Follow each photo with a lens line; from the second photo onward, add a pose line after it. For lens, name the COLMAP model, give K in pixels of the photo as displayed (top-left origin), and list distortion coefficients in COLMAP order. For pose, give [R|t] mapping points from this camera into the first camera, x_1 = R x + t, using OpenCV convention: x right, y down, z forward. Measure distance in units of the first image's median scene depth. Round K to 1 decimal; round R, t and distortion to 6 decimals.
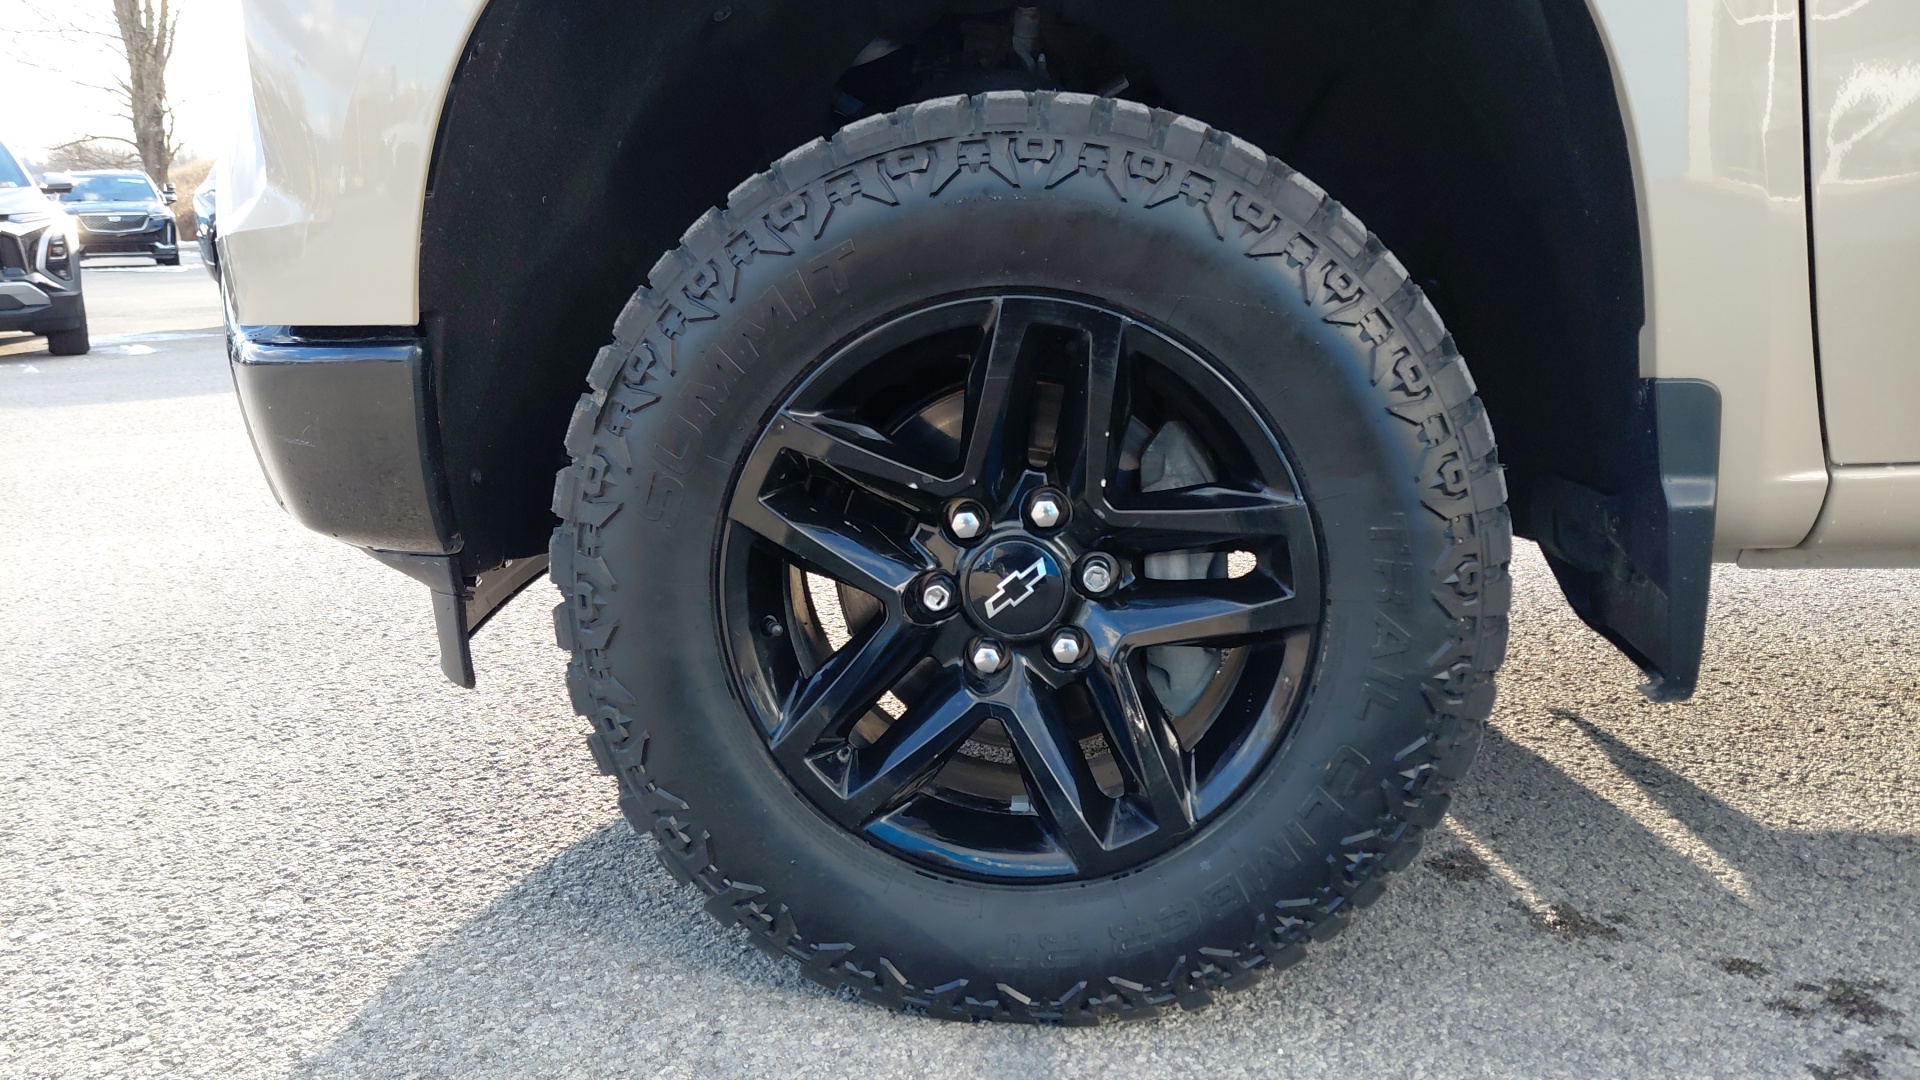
lens RADIAL K [[1453.2, 0, 971.6], [0, 1453.2, 541.1], [0, 0, 1]] dist [-0.001182, -0.013577]
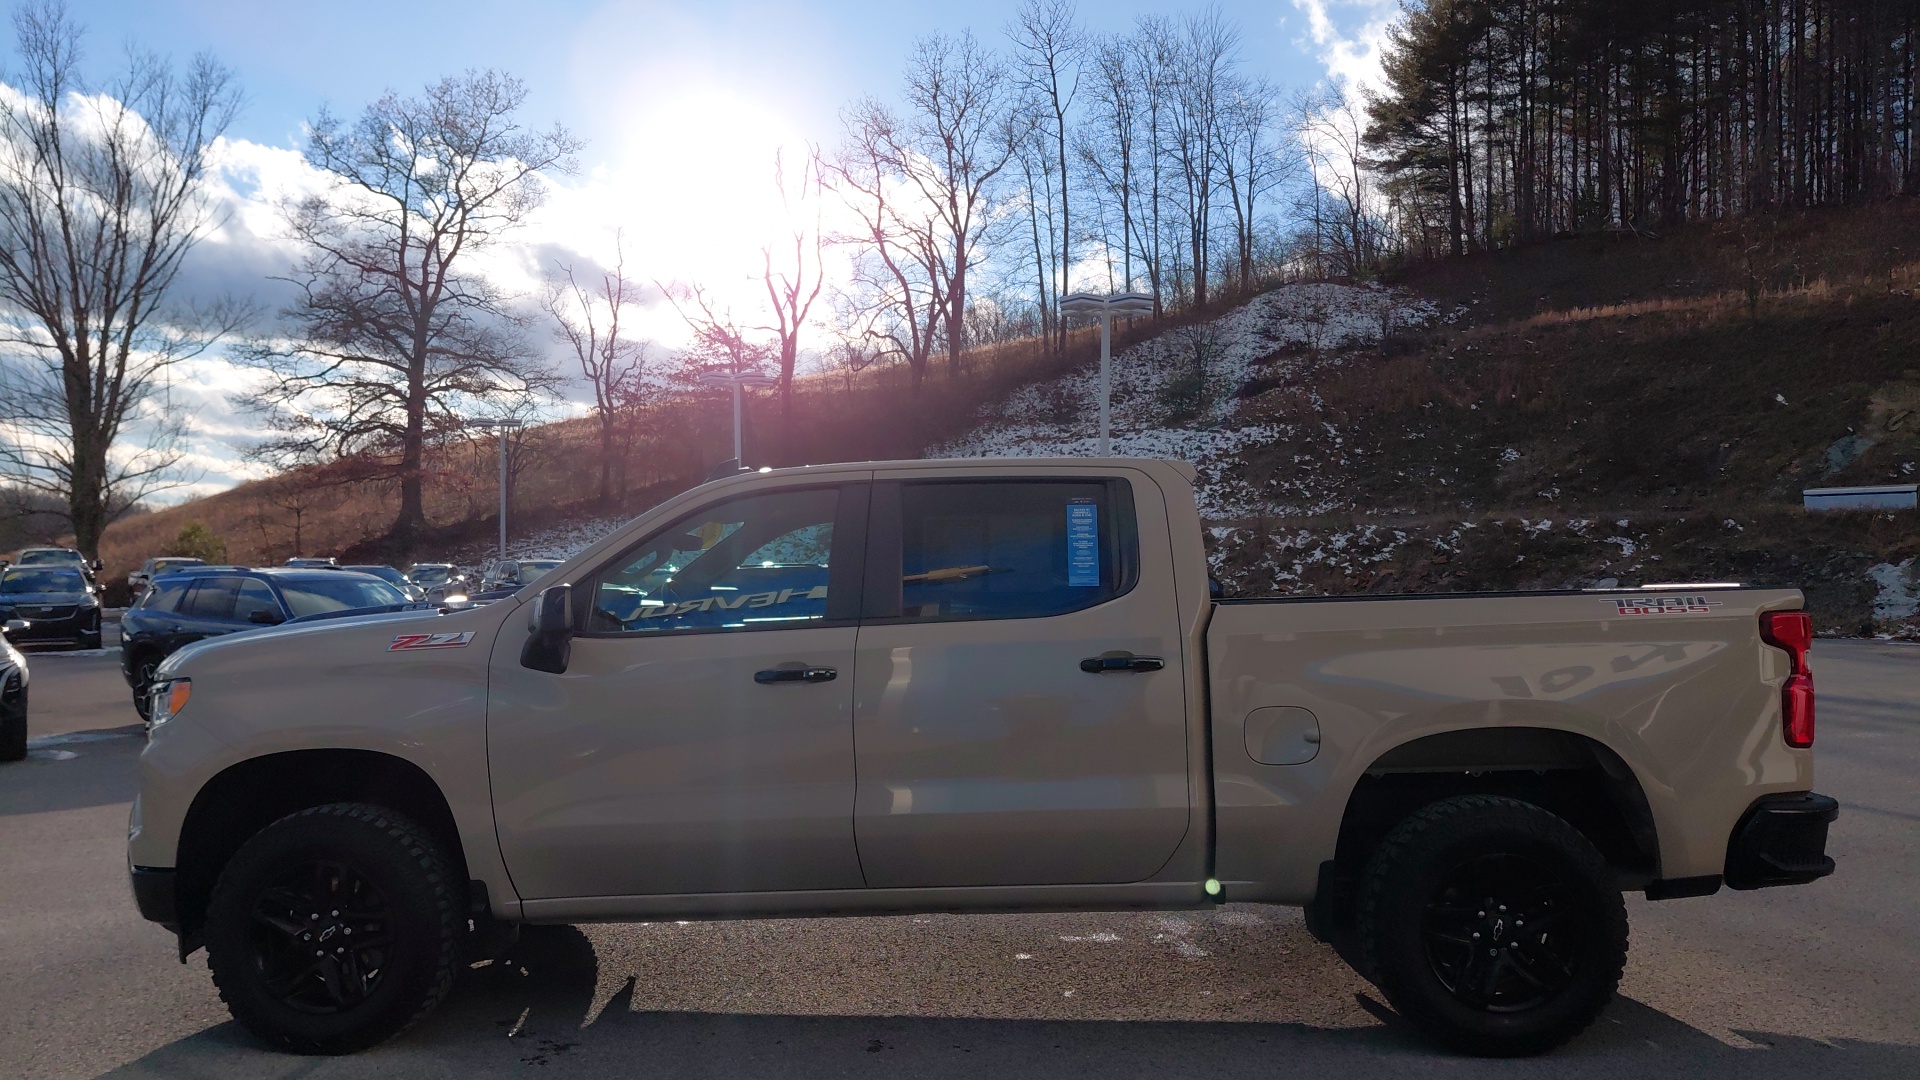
lens RADIAL K [[1410.9, 0, 911.5], [0, 1410.9, 545.9], [0, 0, 1]] dist [0.072646, -0.190602]
pose [[0.999583, -0.002498, 0.028781, 1.043418], [0.009375, 0.970383, -0.241389, -0.029985], [-0.027326, 0.241558, 0.970002, -2.062566]]
